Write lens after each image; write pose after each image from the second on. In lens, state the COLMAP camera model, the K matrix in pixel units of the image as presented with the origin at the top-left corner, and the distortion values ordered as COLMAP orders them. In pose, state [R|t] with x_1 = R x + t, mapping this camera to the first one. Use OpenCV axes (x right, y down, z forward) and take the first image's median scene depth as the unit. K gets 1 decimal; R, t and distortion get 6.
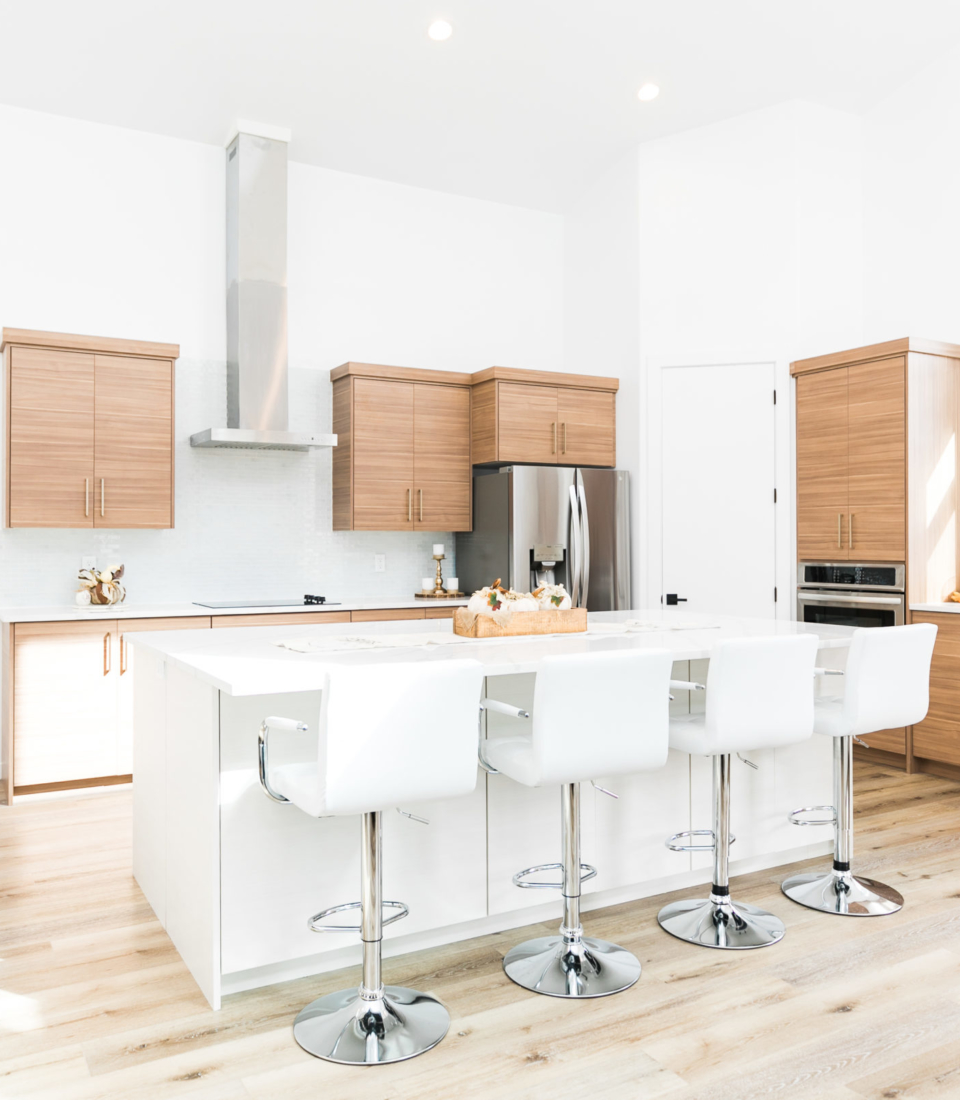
lens RADIAL K [[952.1, 0, 477.7], [0, 952.1, 534.8], [0, 0, 1]] dist [0.007058, 0.002889]
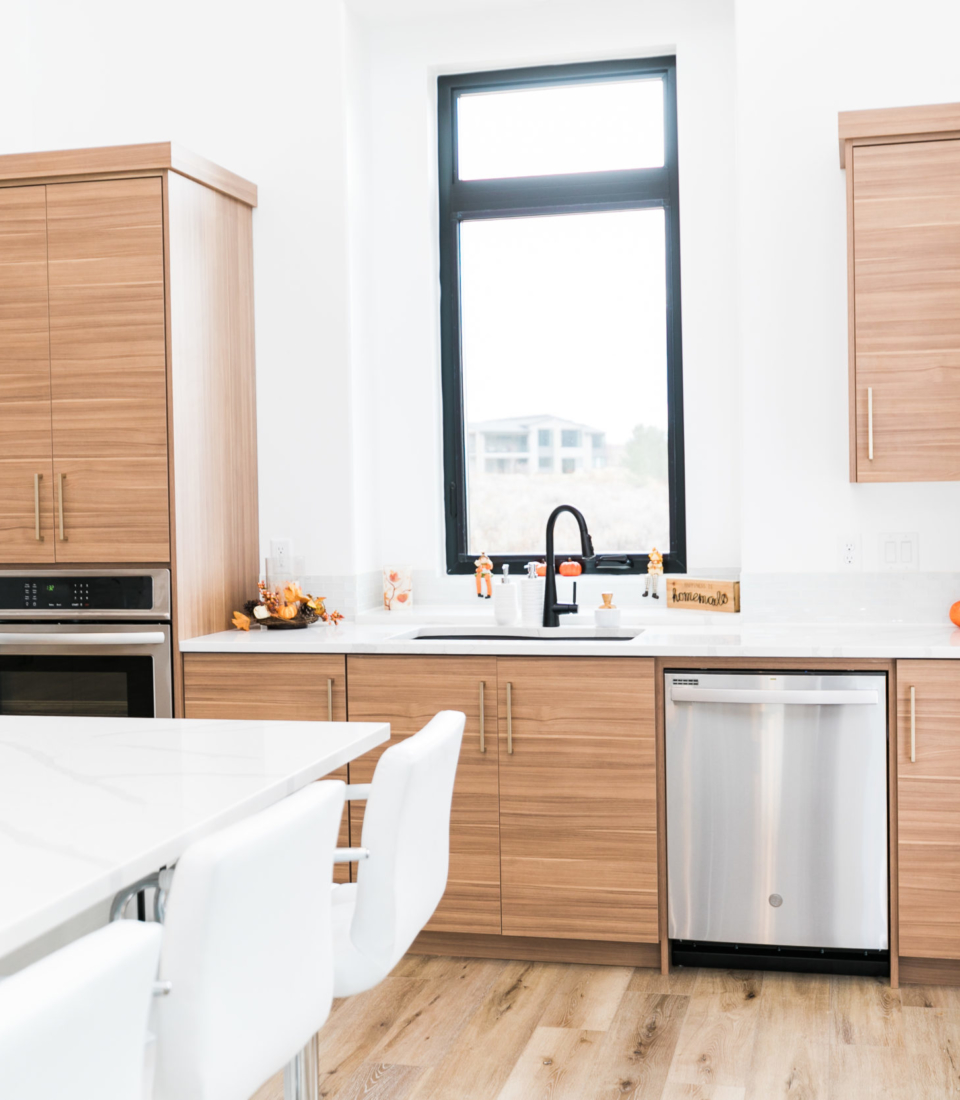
lens RADIAL K [[1526.6, 0, 480.0], [0, 1526.6, 550.0], [0, 0, 1]] dist [-0.008810, 0.008624]
pose [[0.683664, -0.040074, 0.728696, -0.056253], [0.011222, 0.998950, 0.044409, -0.015002], [-0.729711, -0.022183, 0.683396, 0.271830]]
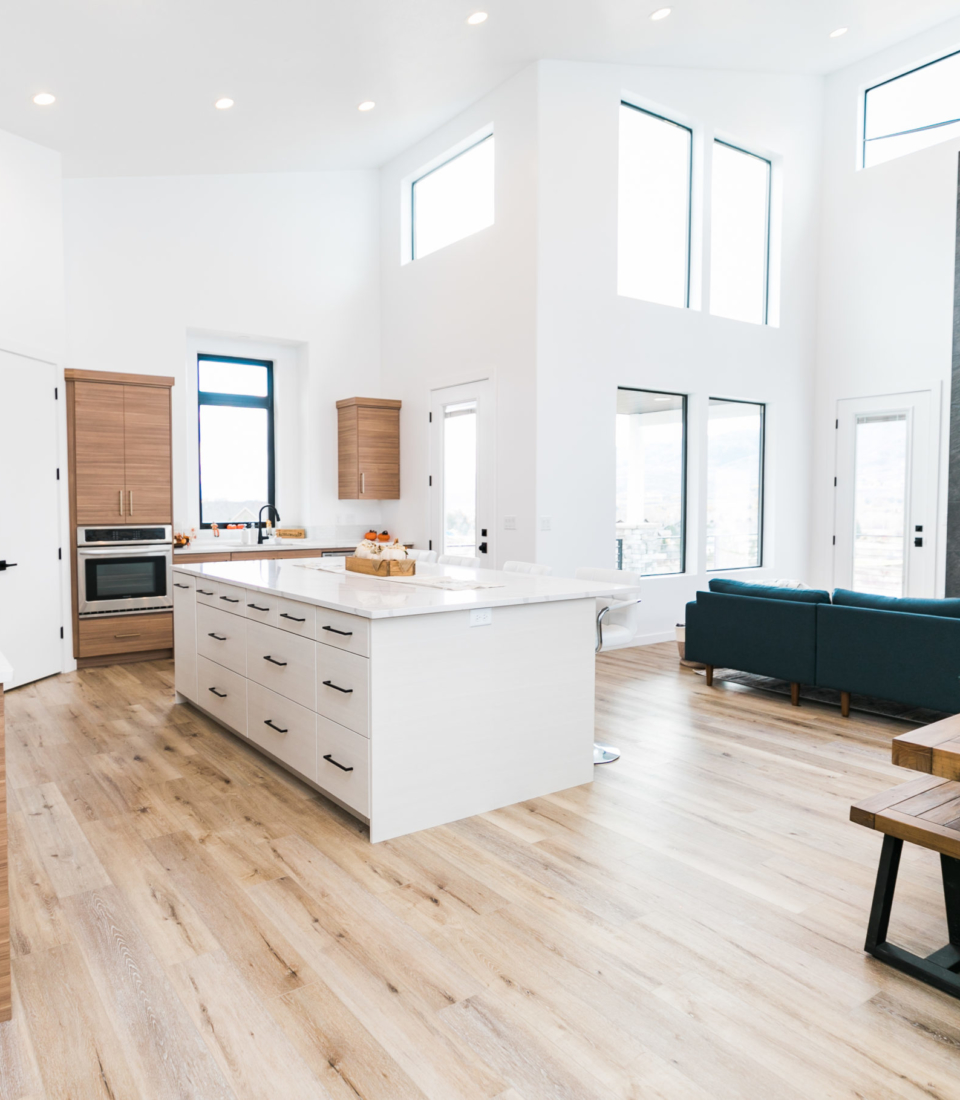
lens RADIAL K [[766.6, 0, 390.6], [0, 766.6, 544.0], [0, 0, 1]] dist [0.000641, 0.000857]
pose [[-0.054521, -0.052732, 0.997119, -0.772388], [-0.004548, 0.998607, 0.052562, -0.005026], [-0.998502, -0.001669, -0.054685, 0.681116]]
